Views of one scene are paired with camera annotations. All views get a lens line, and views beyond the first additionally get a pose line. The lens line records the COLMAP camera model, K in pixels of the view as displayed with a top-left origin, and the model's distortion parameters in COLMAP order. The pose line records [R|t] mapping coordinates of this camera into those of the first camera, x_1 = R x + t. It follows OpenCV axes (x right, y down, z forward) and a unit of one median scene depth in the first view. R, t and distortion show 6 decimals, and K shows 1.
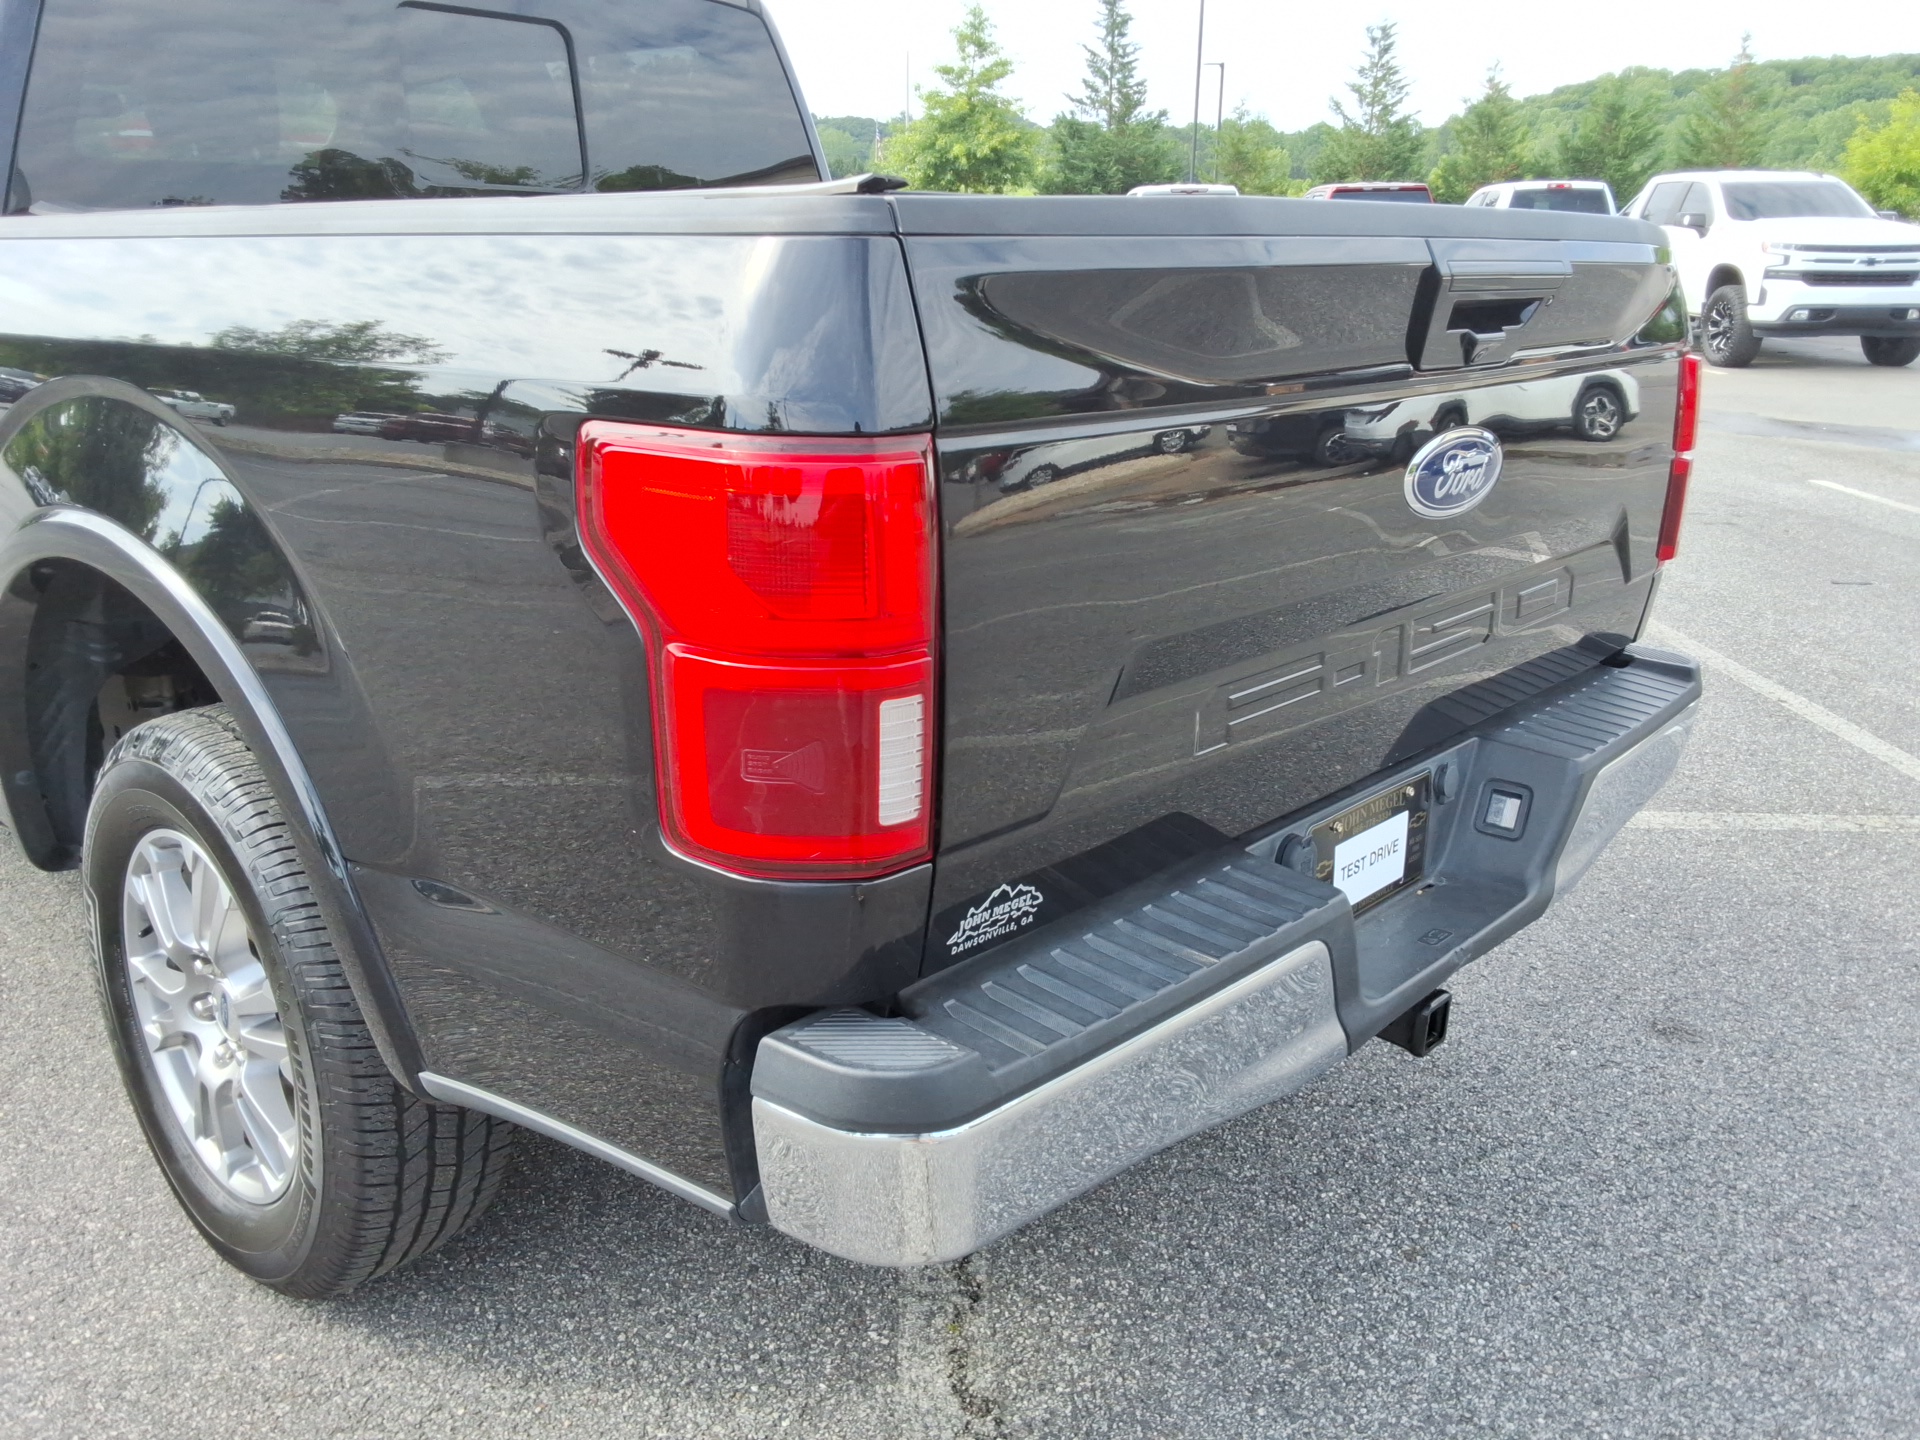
lens RADIAL K [[1530.4, 0, 990.8], [0, 1530.4, 715.5], [0, 0, 1]] dist [0.095703, -0.135957]
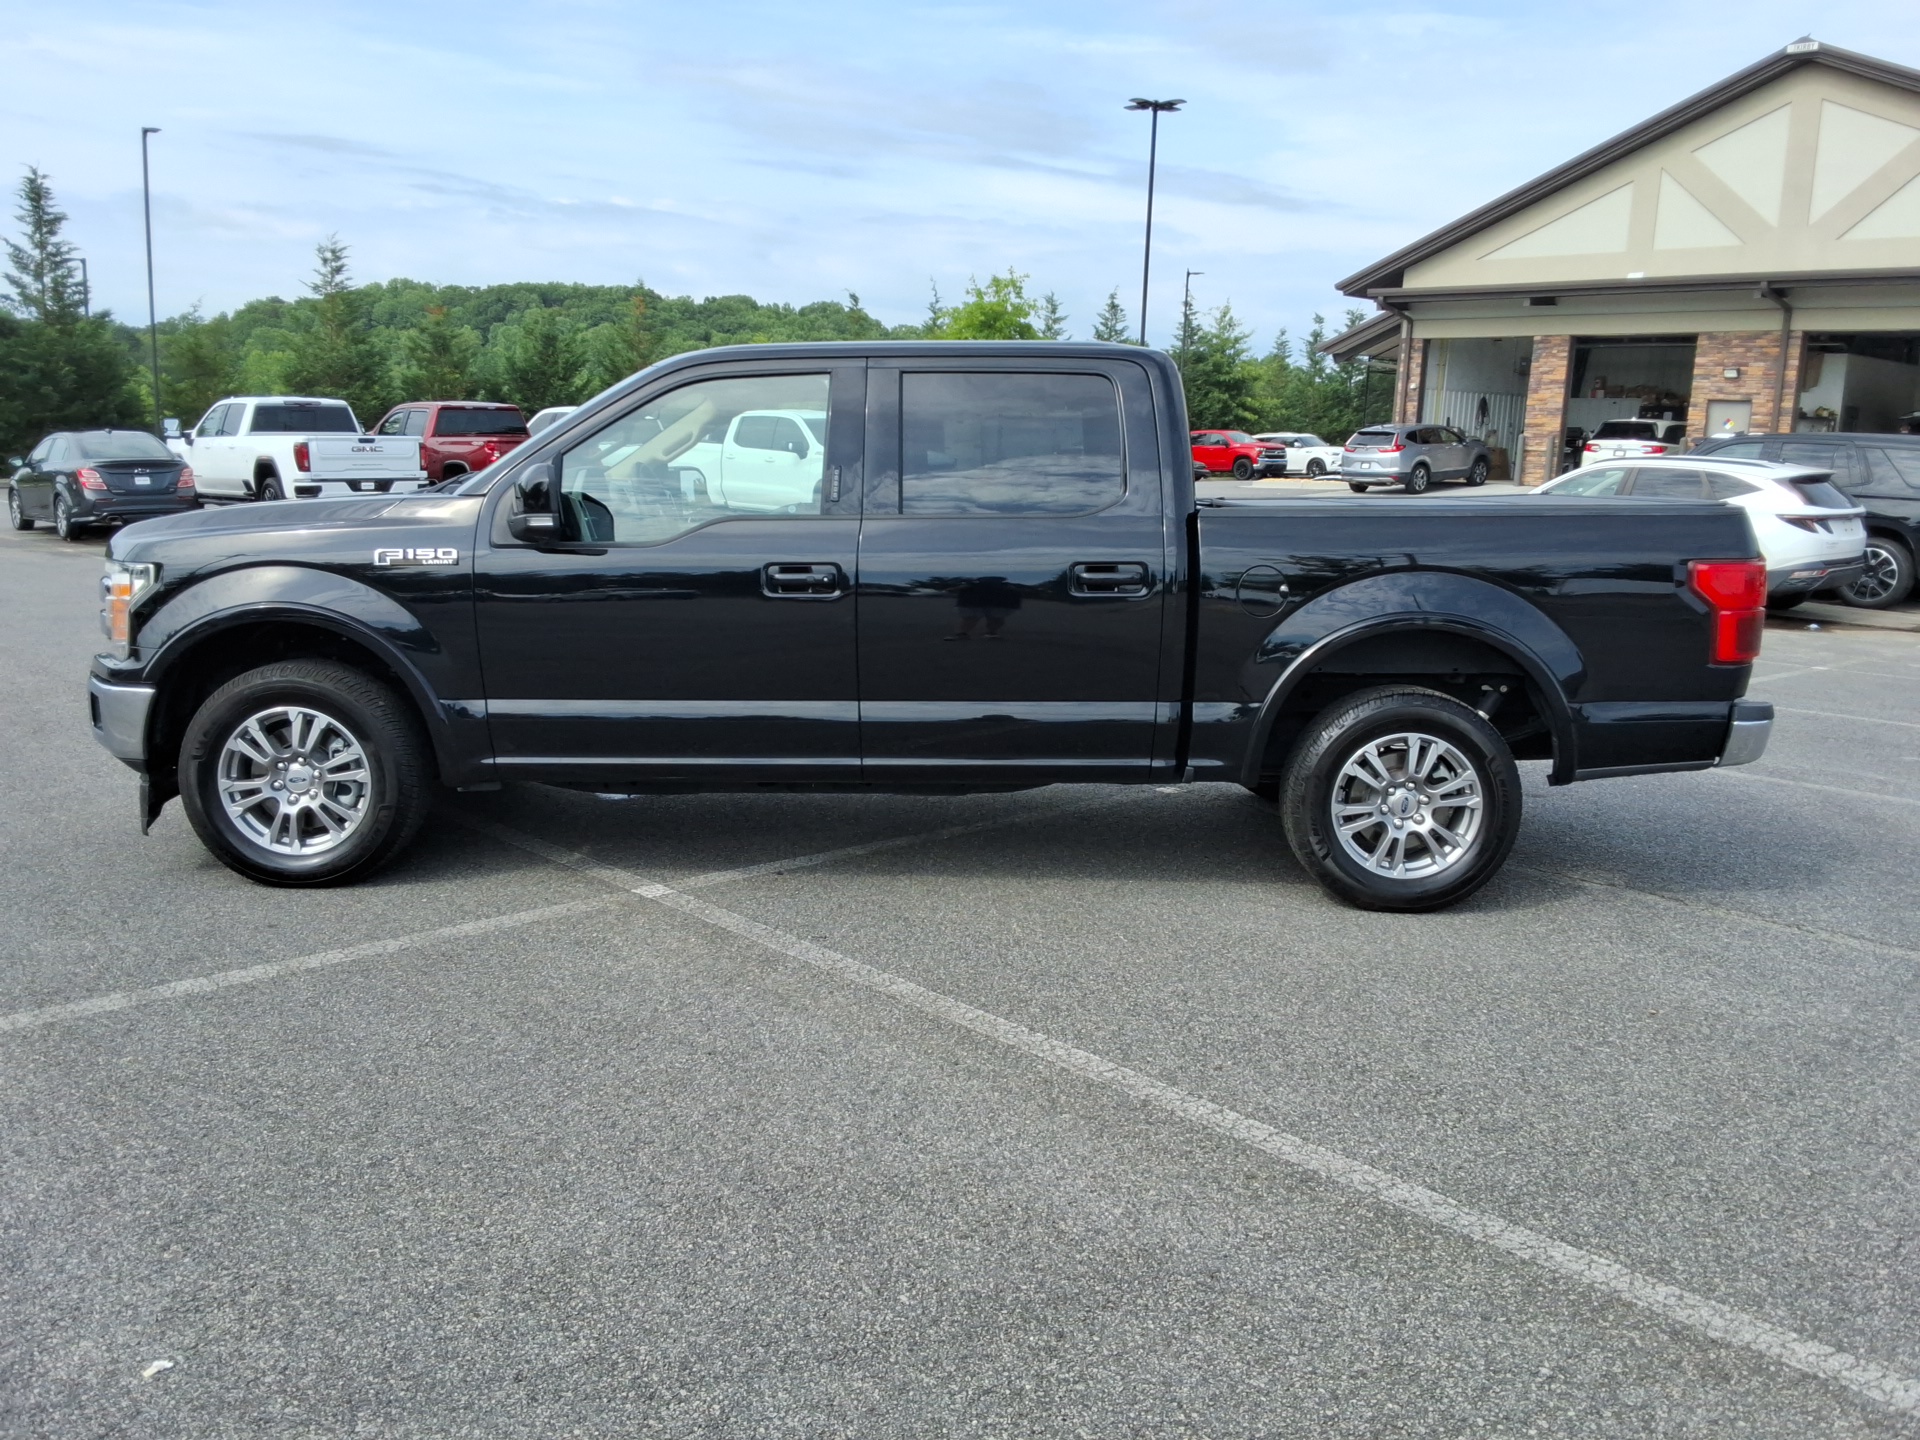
lens RADIAL K [[1530.4, 0, 984.5], [0, 1530.4, 727.3], [0, 0, 1]] dist [0.095703, -0.135957]
pose [[0.747144, -0.115940, 0.654472, -0.144860], [0.188448, 0.981214, -0.041309, 0.001848], [-0.637388, 0.154198, 0.754957, -0.028179]]
